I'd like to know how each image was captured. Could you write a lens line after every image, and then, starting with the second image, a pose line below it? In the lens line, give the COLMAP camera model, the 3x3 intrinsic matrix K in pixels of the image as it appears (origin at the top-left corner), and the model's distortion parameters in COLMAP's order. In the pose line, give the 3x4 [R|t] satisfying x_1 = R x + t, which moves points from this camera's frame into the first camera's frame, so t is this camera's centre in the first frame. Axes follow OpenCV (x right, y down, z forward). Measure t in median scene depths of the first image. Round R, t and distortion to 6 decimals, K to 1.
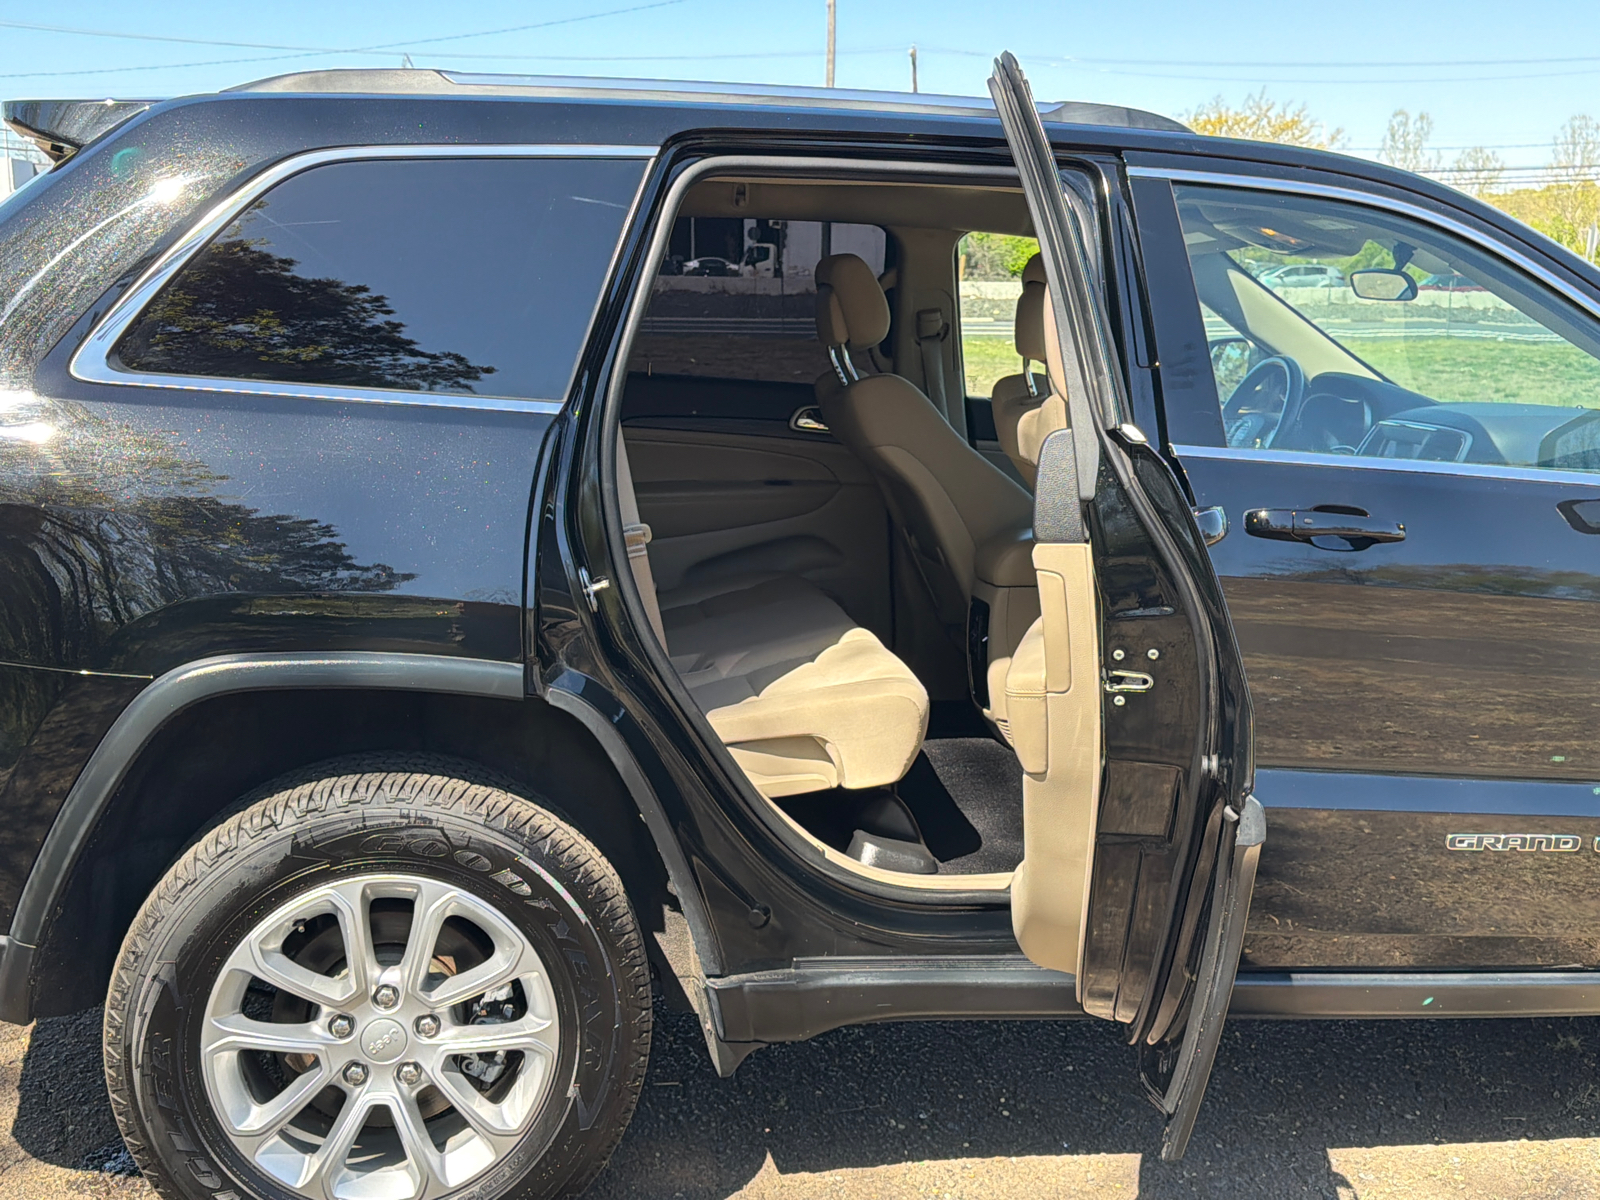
lens RADIAL K [[1833.7, 0, 807.2], [0, 1833.7, 609.2], [0, 0, 1]] dist [0.204968, -0.493311]
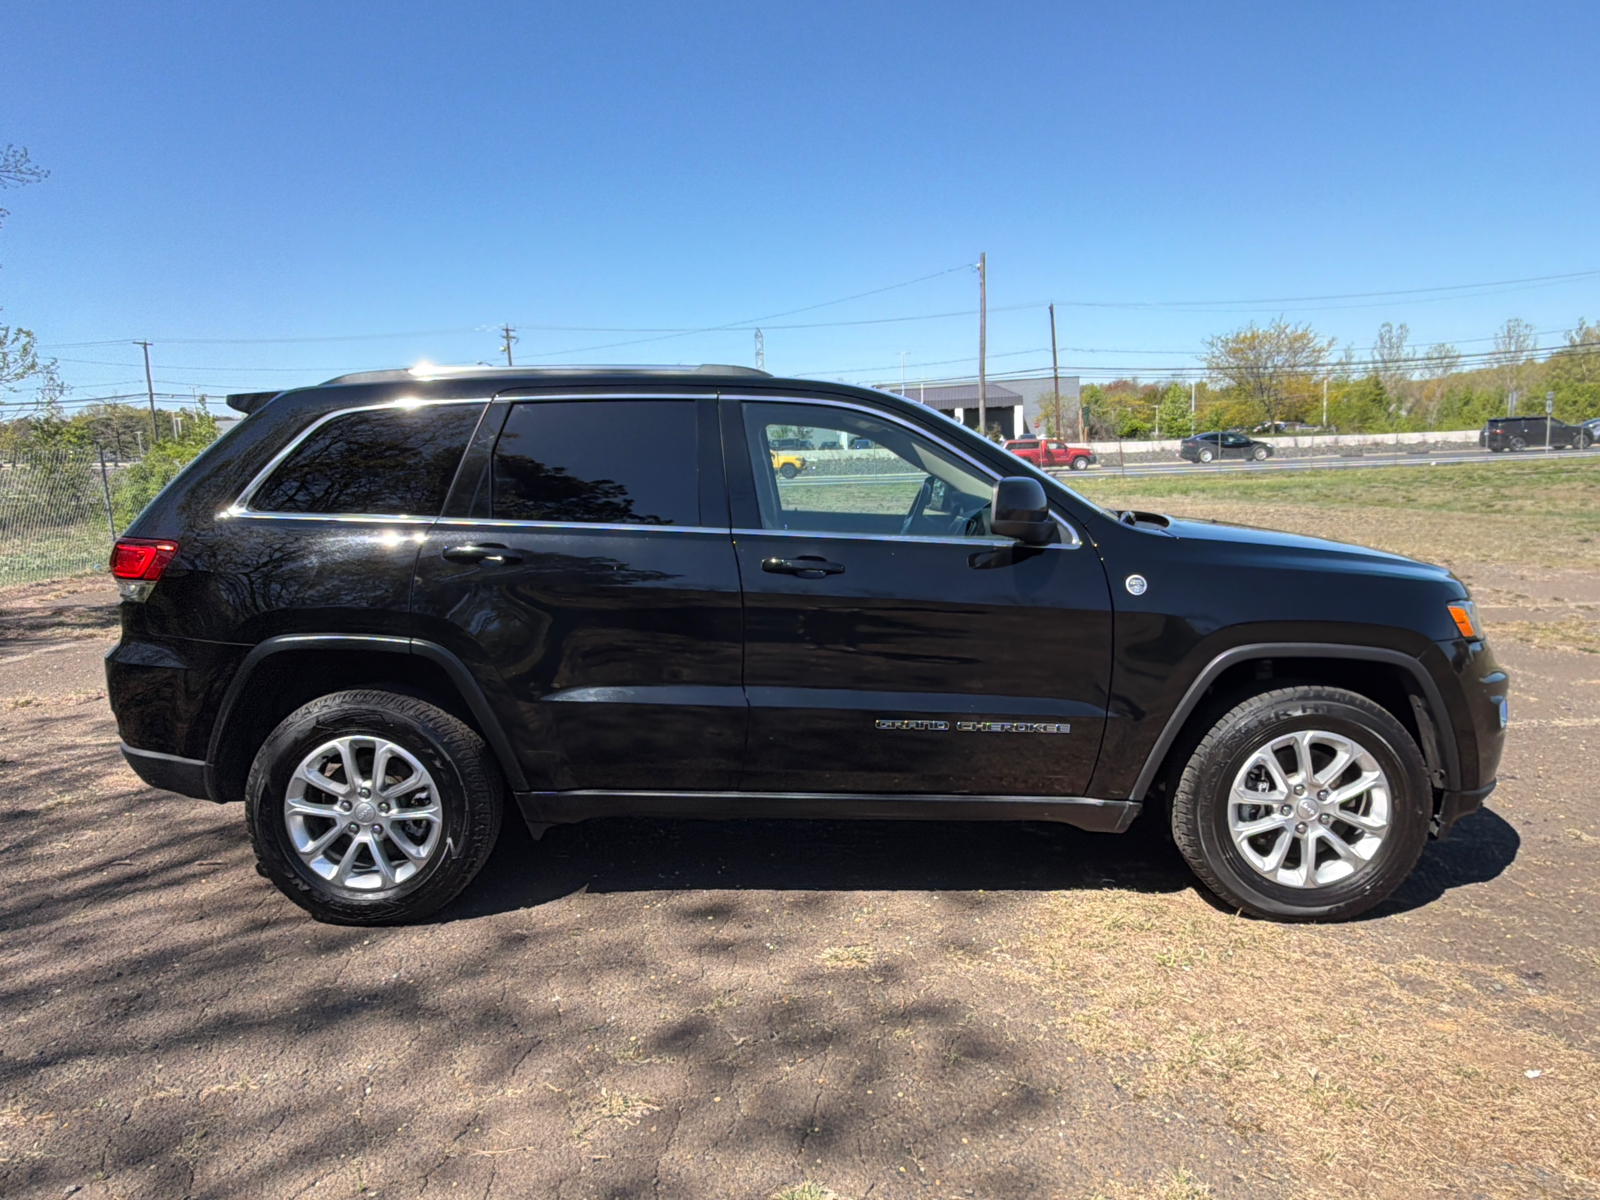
lens RADIAL K [[1132.8, 0, 798.0], [0, 1132.8, 601.9], [0, 0, 1]] dist [-0.002368, 0.004213]
pose [[0.983171, -0.020262, -0.181562, 0.513559], [0.012339, 0.998926, -0.044664, 0.050459], [0.182272, 0.041672, 0.982365, -0.214853]]
